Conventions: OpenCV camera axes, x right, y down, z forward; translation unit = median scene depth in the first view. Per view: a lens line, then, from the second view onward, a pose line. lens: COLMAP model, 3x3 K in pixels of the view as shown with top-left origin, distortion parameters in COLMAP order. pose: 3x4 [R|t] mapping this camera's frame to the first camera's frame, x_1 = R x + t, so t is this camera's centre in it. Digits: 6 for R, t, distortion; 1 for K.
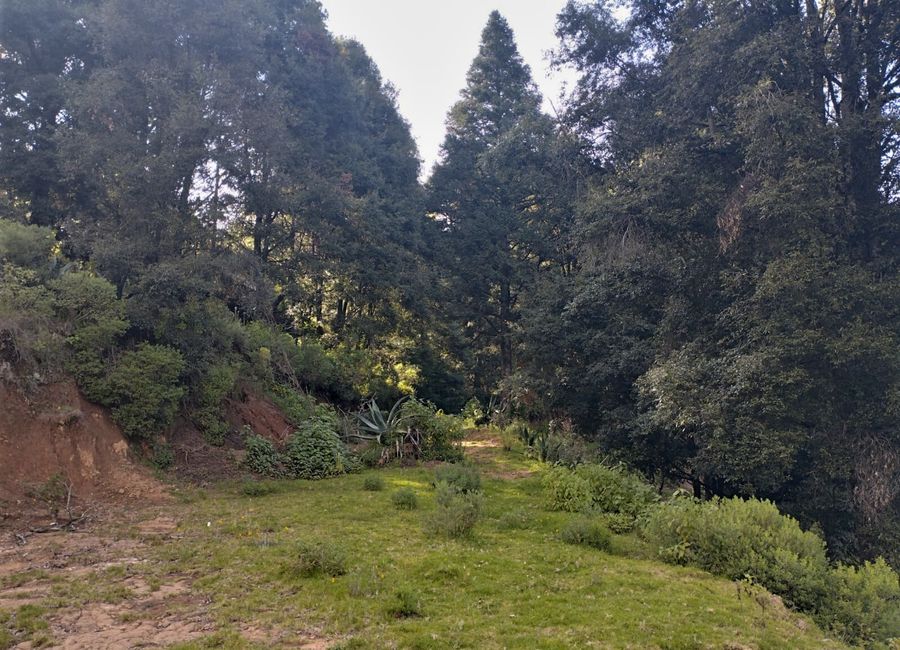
lens RADIAL K [[738.1, 0, 449.5], [0, 738.1, 320.8], [0, 0, 1]] dist [0.113287, -0.143748]
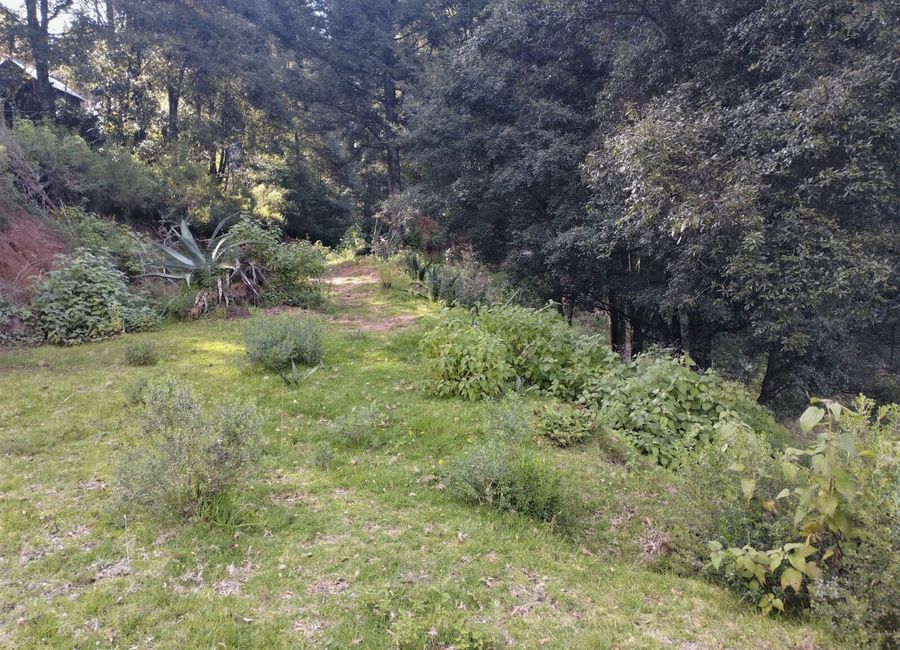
lens RADIAL K [[725.1, 0, 466.7], [0, 725.1, 325.8], [0, 0, 1]] dist [0.052675, 0.000213]
pose [[0.987703, -0.046463, 0.149277, 0.043092], [0.011137, 0.973303, 0.229255, 0.043278], [-0.155944, -0.224773, 0.961852, 0.260478]]
